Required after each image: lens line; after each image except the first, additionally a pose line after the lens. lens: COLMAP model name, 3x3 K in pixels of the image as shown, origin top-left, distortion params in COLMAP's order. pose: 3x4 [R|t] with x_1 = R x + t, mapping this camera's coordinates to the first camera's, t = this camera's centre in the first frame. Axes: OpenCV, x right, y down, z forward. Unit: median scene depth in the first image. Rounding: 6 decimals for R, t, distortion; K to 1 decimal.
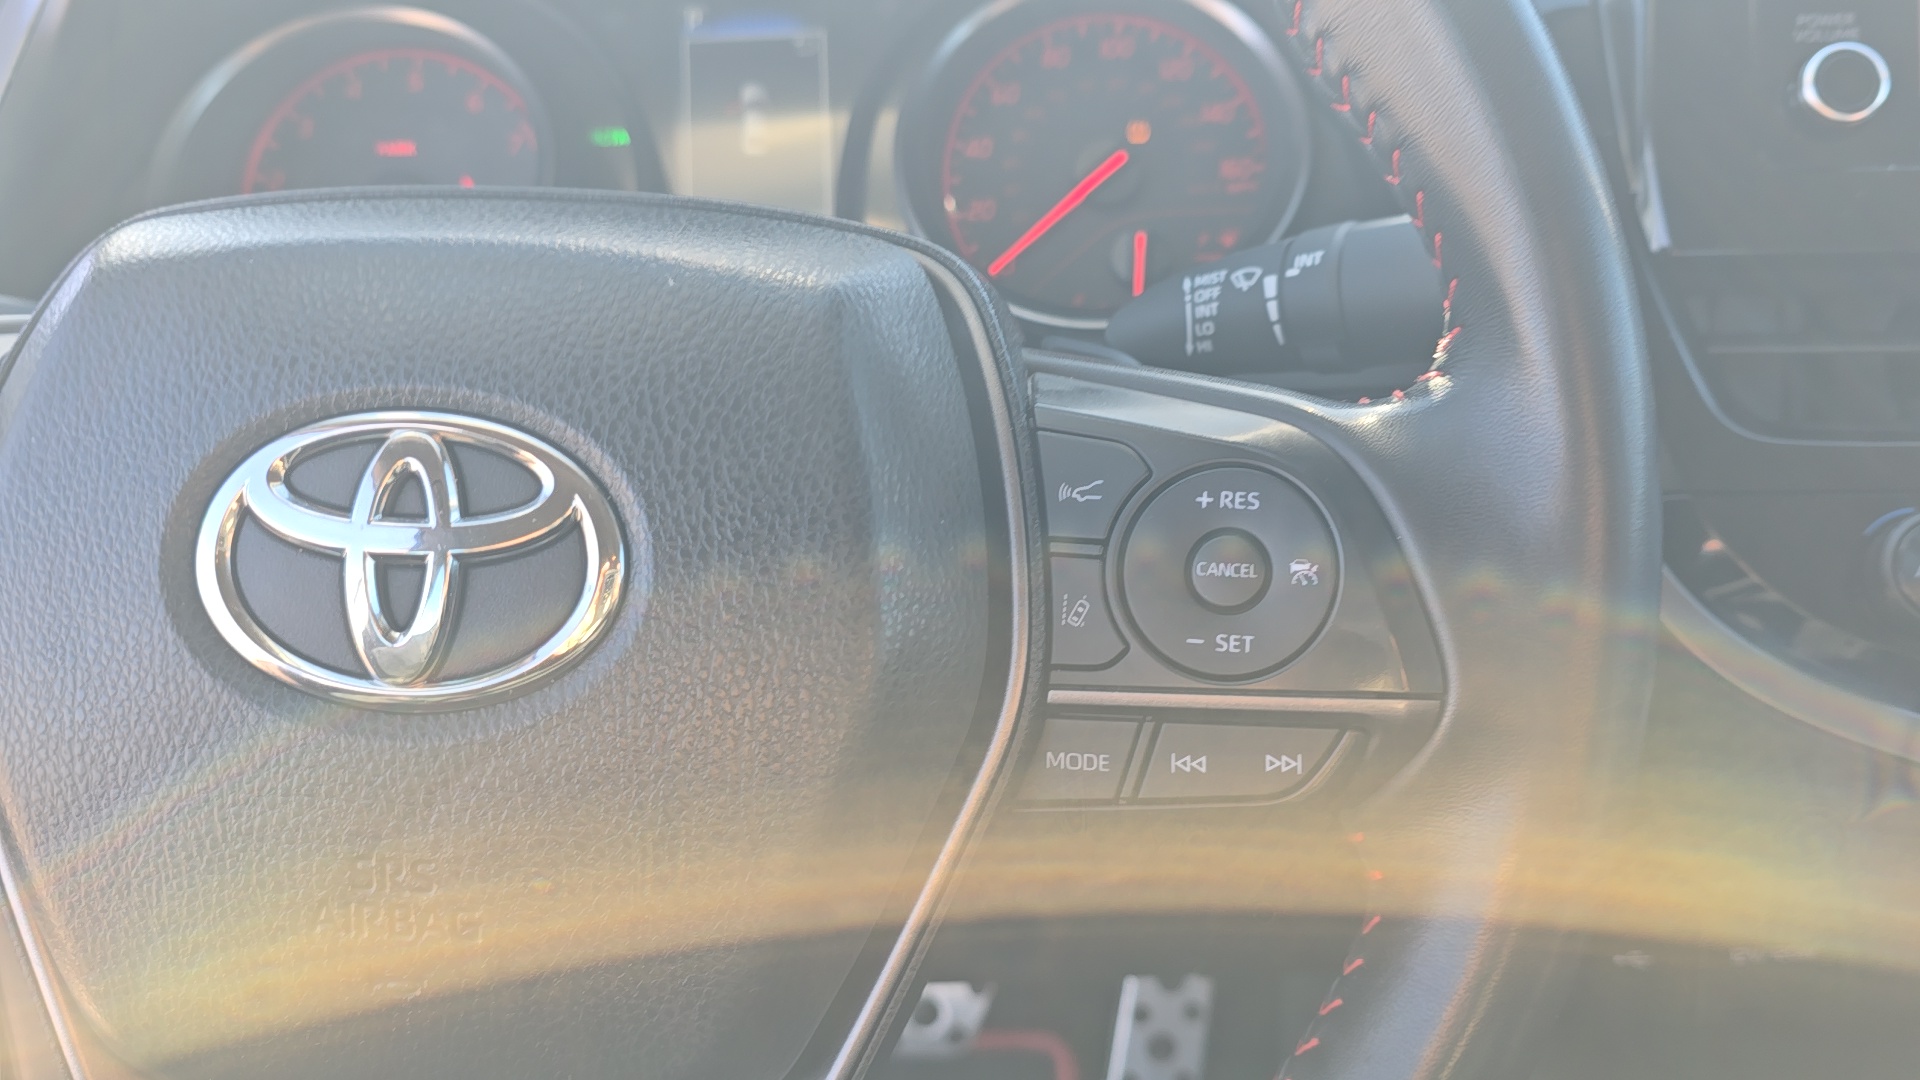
lens RADIAL K [[1630.2, 0, 1000.6], [0, 1630.2, 533.0], [0, 0, 1]] dist [-0.015353, 0.032365]
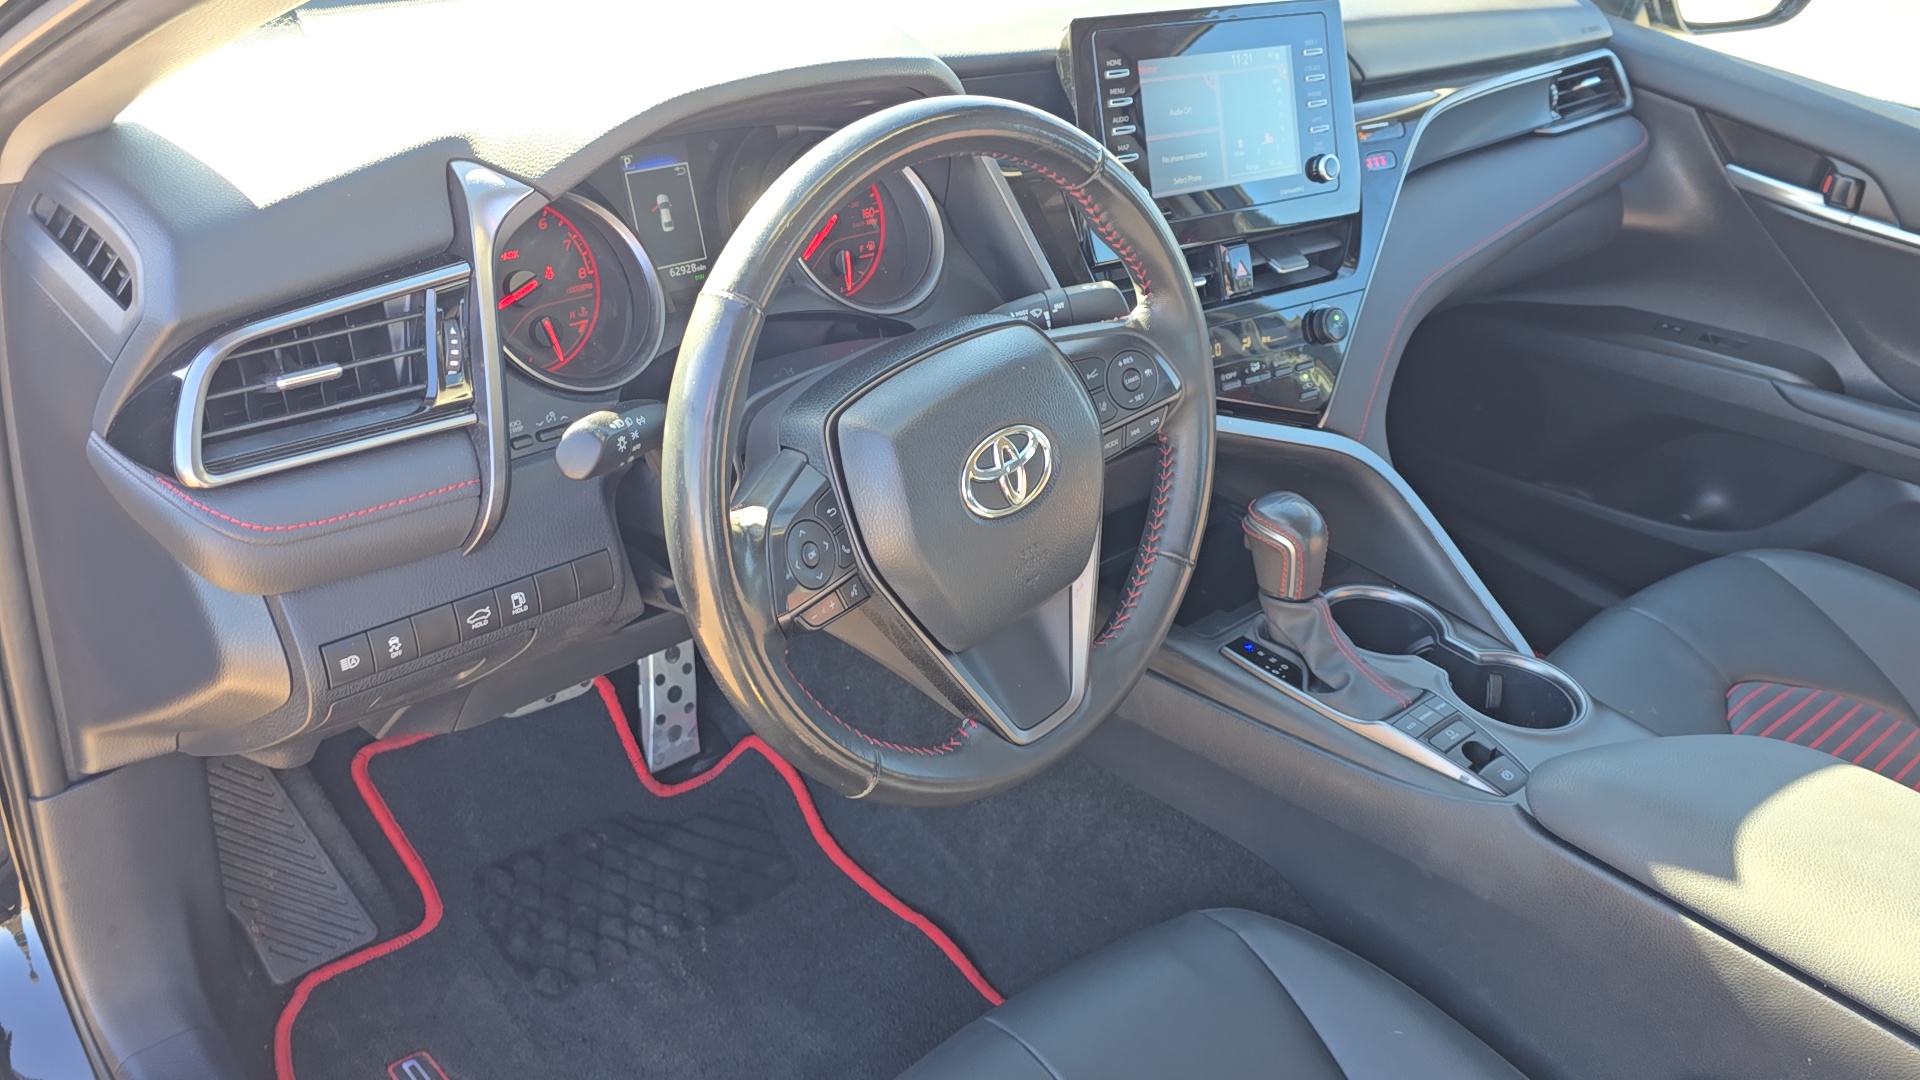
lens RADIAL K [[1630.2, 0, 959.1], [0, 1630.2, 552.0], [0, 0, 1]] dist [-0.015353, 0.032365]
pose [[0.710899, -0.262327, 0.652539, -2.622893], [0.105097, 0.957039, 0.270241, -0.732212], [-0.695397, -0.123534, 0.707928, -1.367833]]
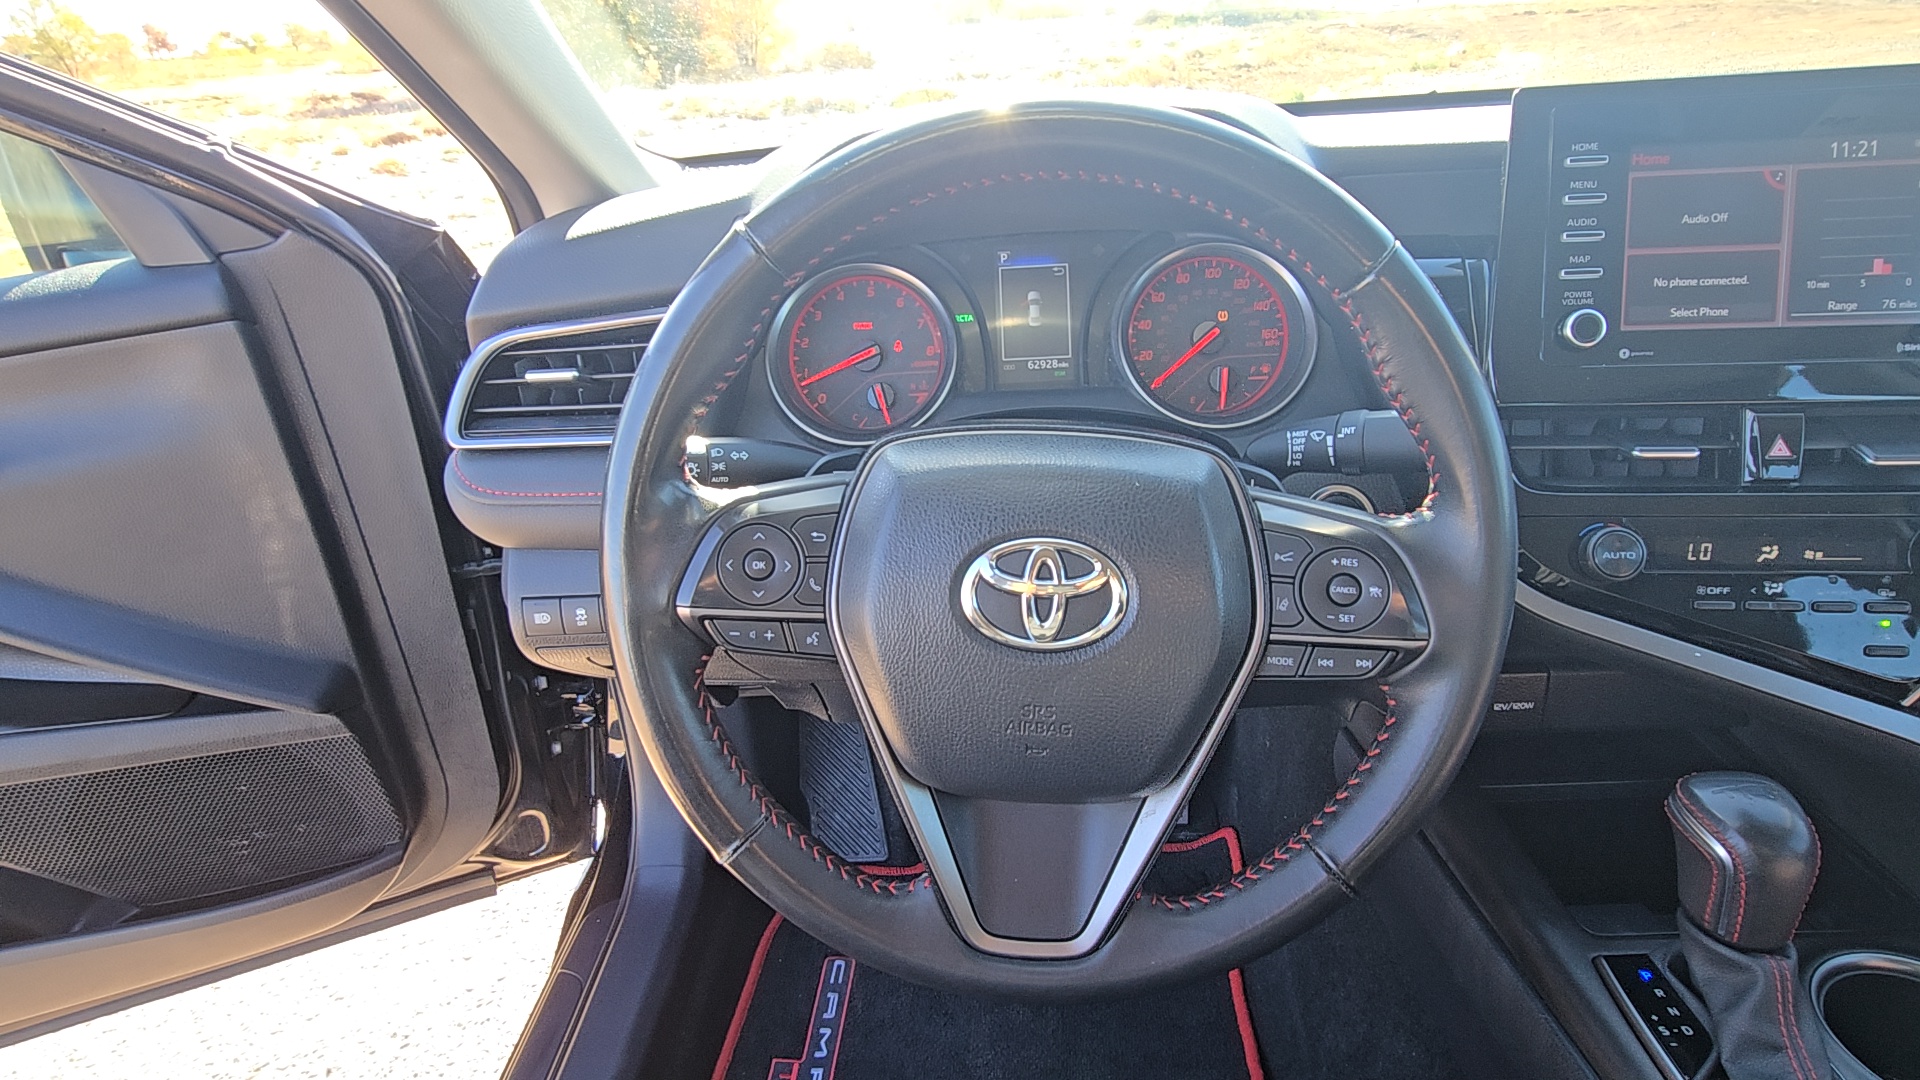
lens RADIAL K [[977.3, 0, 981.7], [0, 977.3, 547.1], [0, 0, 1]] dist [0.003781, 0.000150]
pose [[0.999855, -0.008141, -0.014984, -0.406288], [0.010120, 0.990497, 0.137158, -0.259243], [0.013725, -0.137290, 0.990436, -0.528604]]
